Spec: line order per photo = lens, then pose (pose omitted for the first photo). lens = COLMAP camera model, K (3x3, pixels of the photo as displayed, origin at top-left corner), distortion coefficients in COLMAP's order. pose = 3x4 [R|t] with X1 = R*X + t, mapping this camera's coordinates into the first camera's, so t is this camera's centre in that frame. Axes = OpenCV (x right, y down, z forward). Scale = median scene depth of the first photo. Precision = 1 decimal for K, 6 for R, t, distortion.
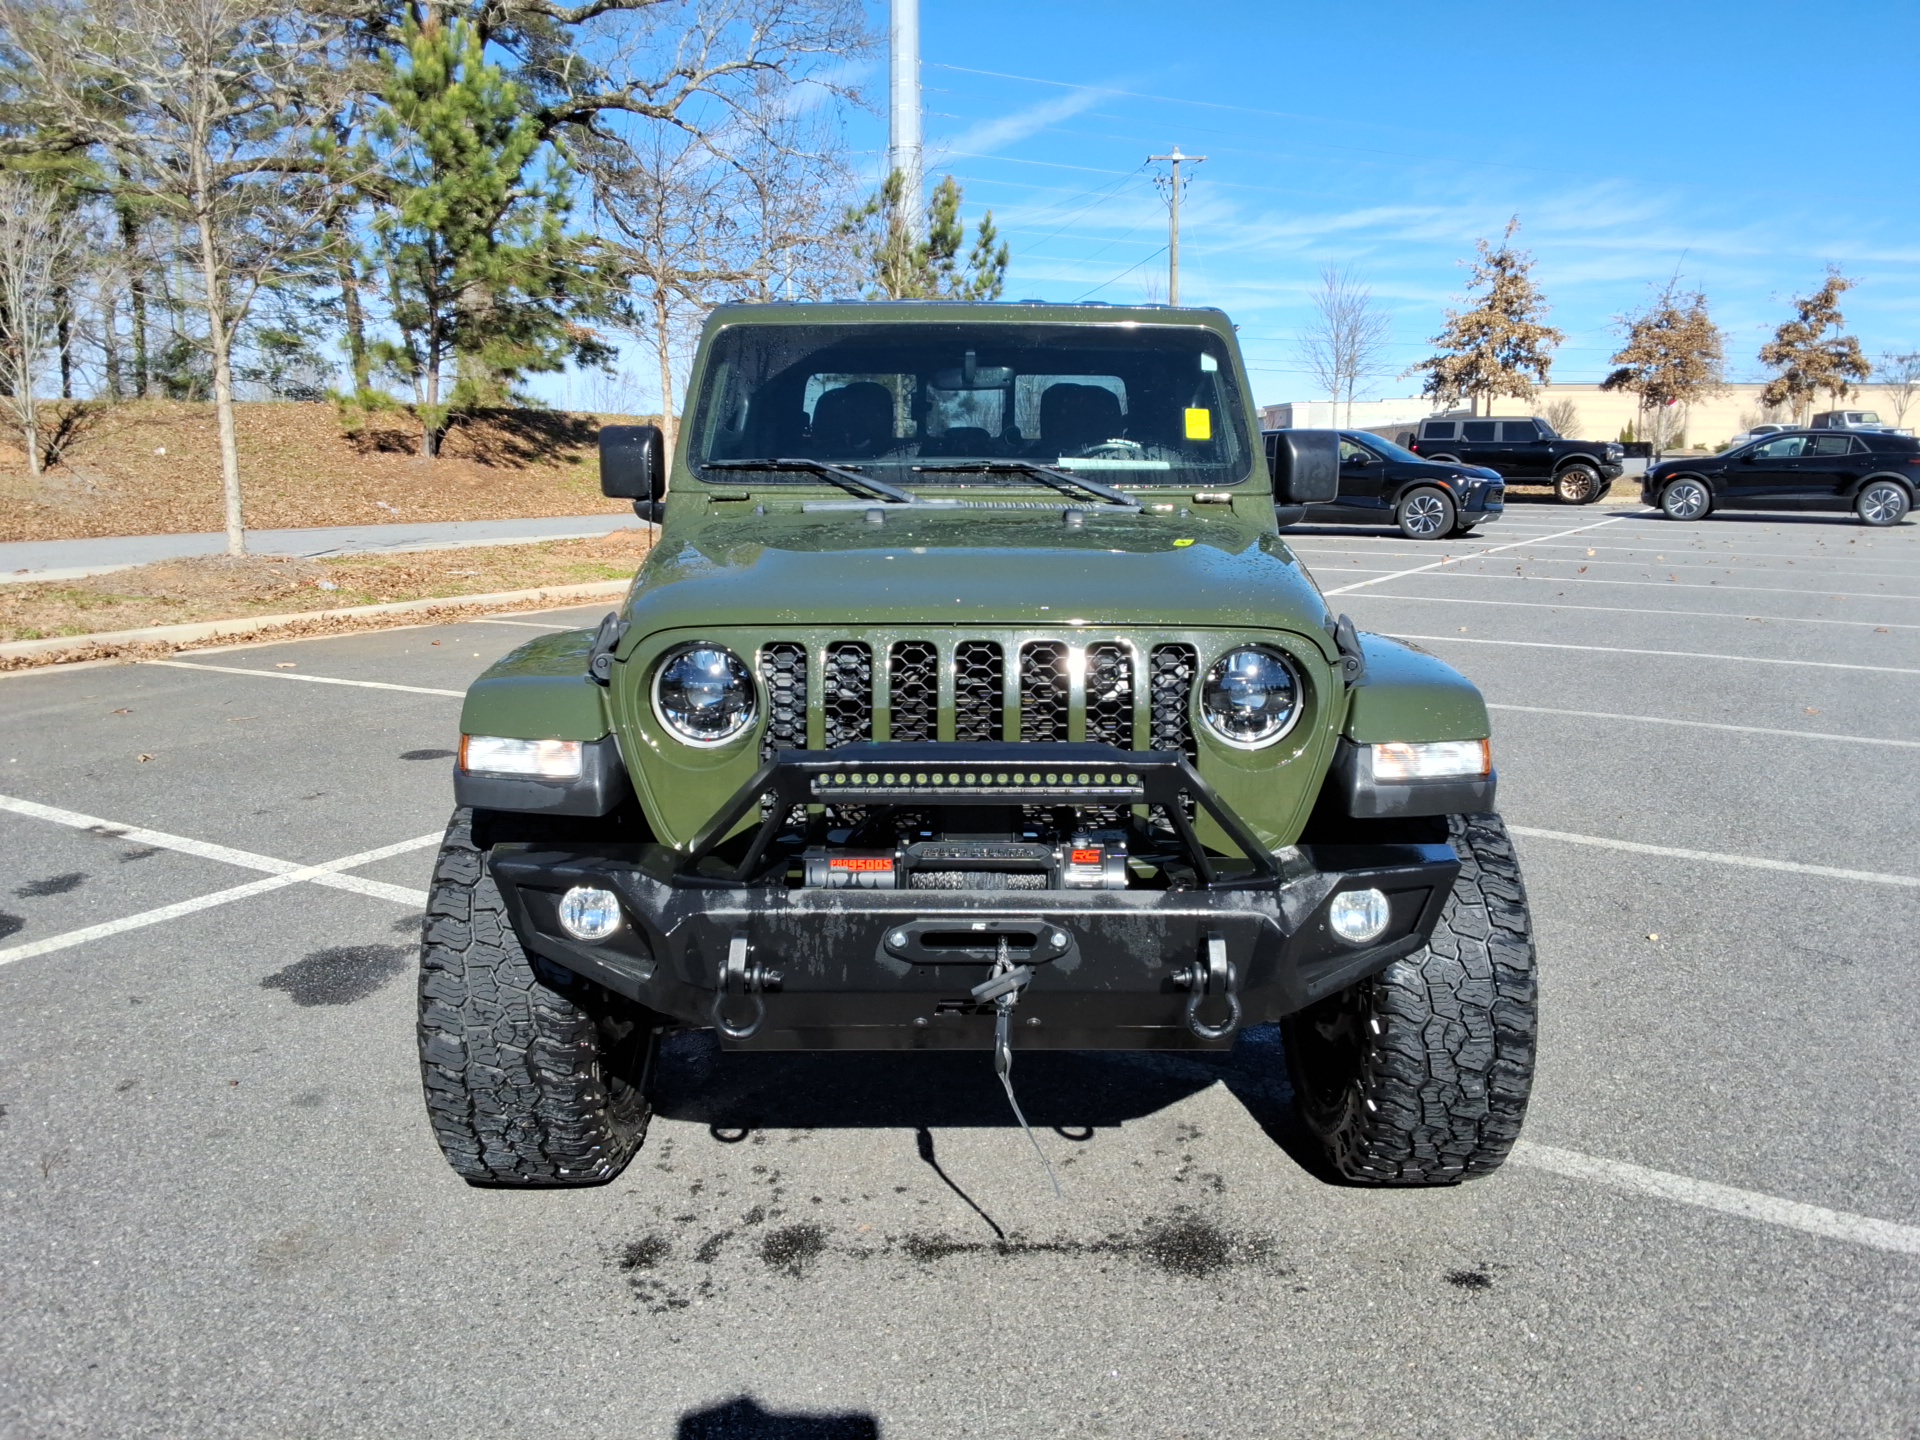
lens RADIAL K [[1531.0, 0, 963.4], [0, 1531.0, 726.4], [0, 0, 1]] dist [0.086516, -0.120910]
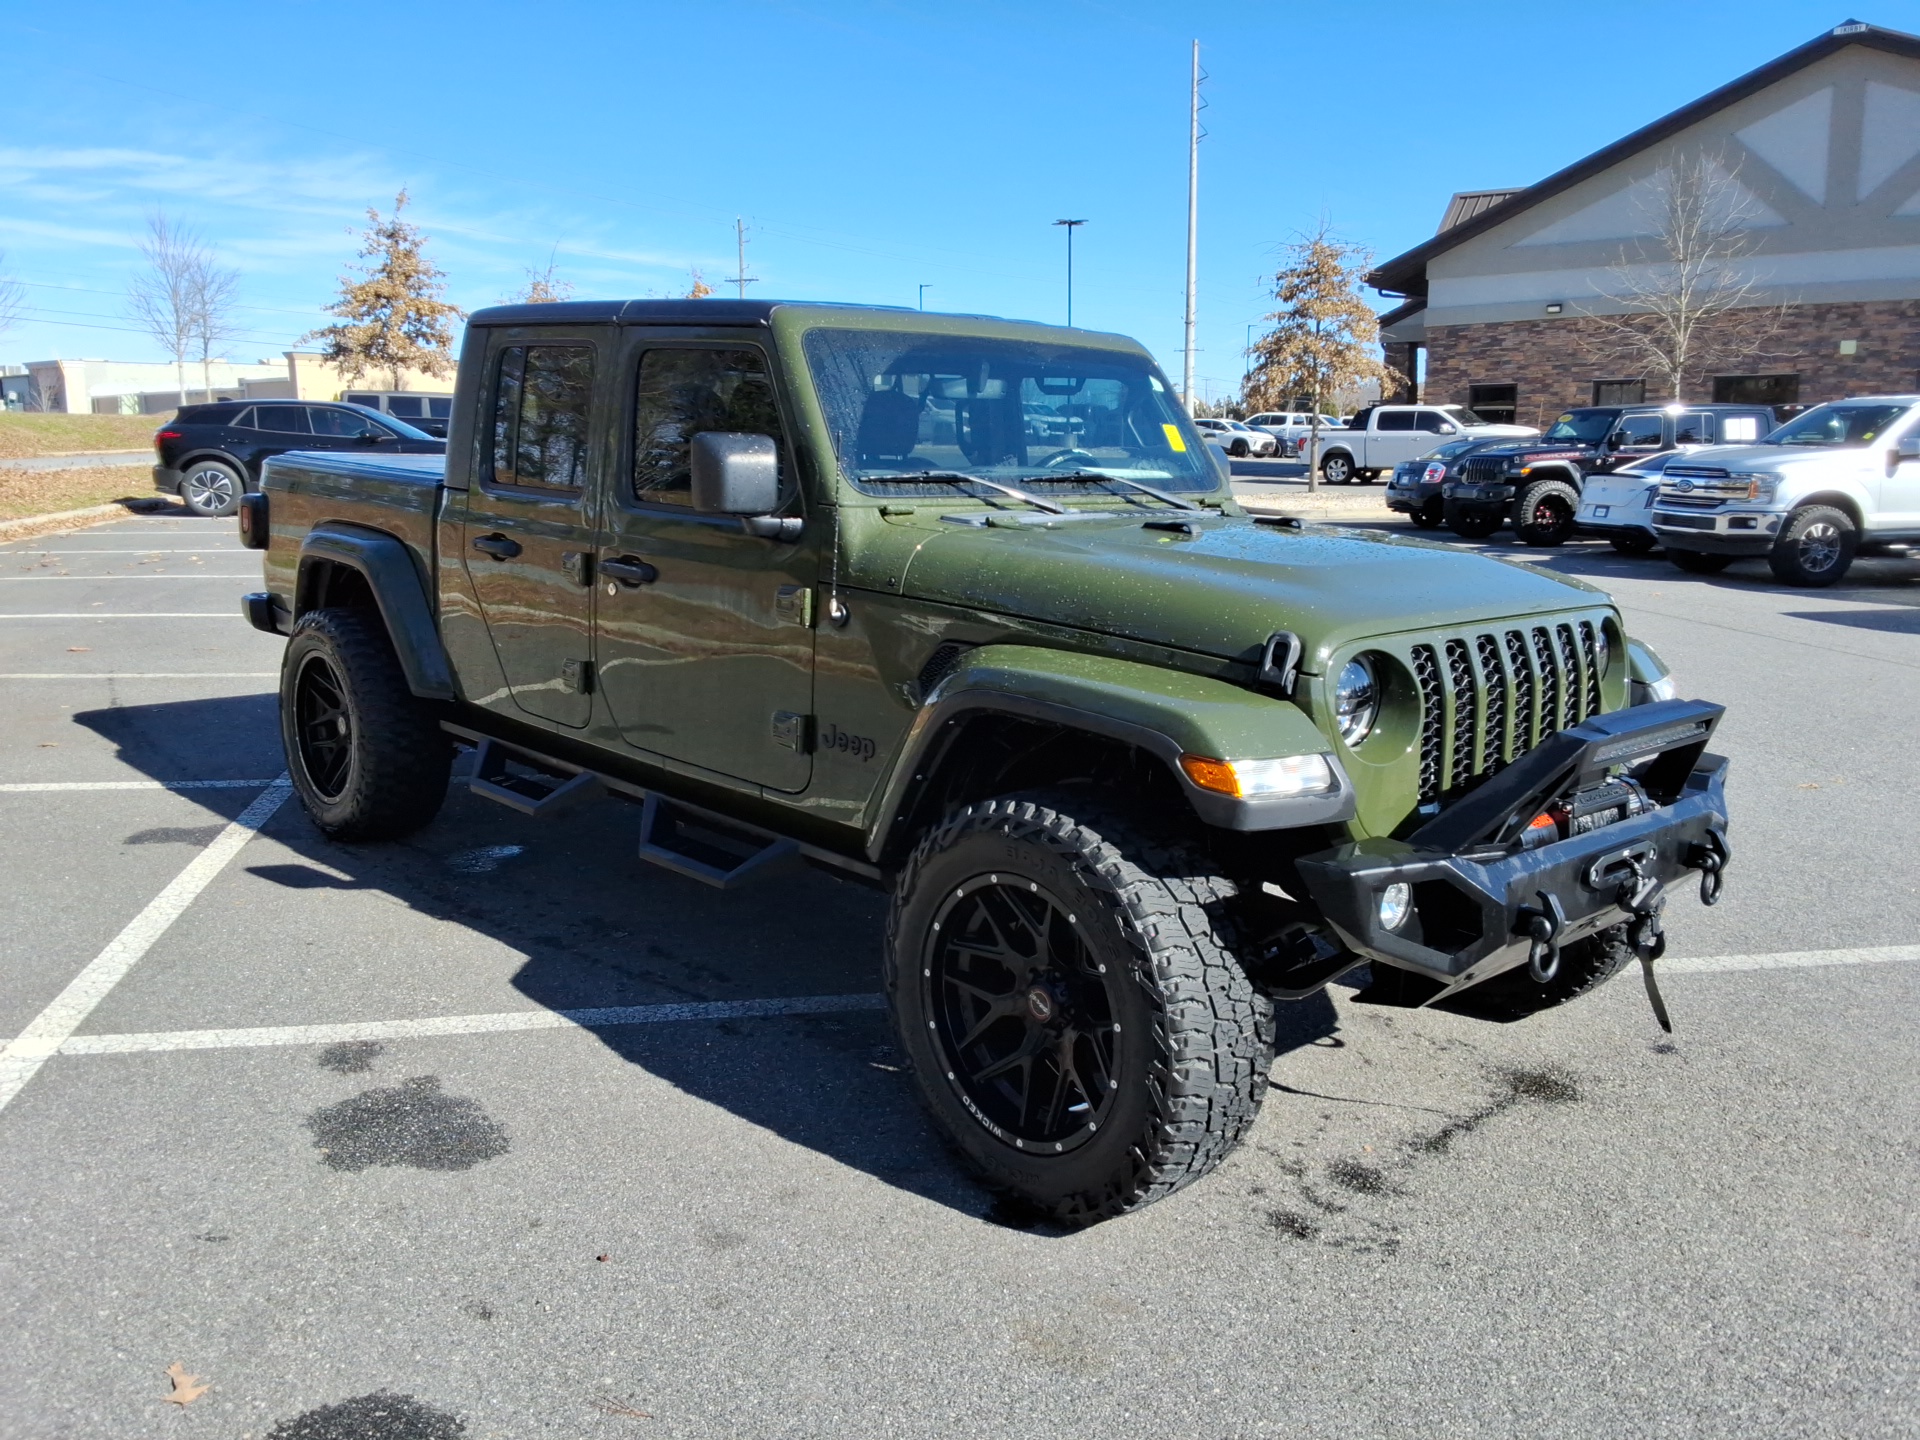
lens RADIAL K [[1531.0, 0, 954.8], [0, 1531.0, 719.9], [0, 0, 1]] dist [0.086516, -0.120910]
pose [[0.739753, -0.111899, 0.663509, -0.763660], [0.102241, 0.993318, 0.053530, -0.064560], [-0.665066, 0.028239, 0.746251, 0.249315]]
